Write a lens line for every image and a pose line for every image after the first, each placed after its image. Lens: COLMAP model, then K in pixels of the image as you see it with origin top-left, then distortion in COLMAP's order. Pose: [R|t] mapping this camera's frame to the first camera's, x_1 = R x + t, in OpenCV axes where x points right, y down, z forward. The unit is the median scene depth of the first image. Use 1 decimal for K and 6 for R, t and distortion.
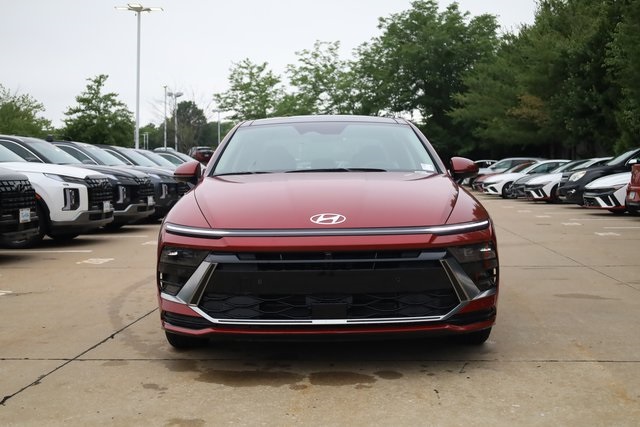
lens RADIAL K [[945.0, 0, 322.0], [0, 945.0, 212.6], [0, 0, 1]] dist [0.026753, 0.000000]
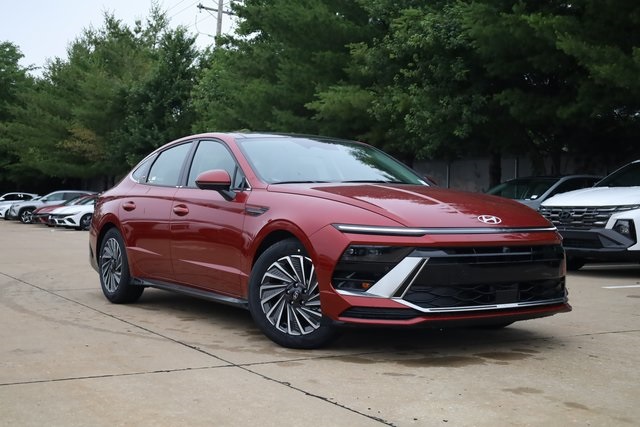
lens RADIAL K [[945.0, 0, 323.3], [0, 945.0, 213.5], [0, 0, 1]] dist [0.026753, 0.000000]
pose [[0.796580, 0.016500, 0.604308, -0.203048], [0.010097, 0.999125, -0.040591, 0.010565], [-0.604449, 0.038436, 0.795716, 0.045327]]
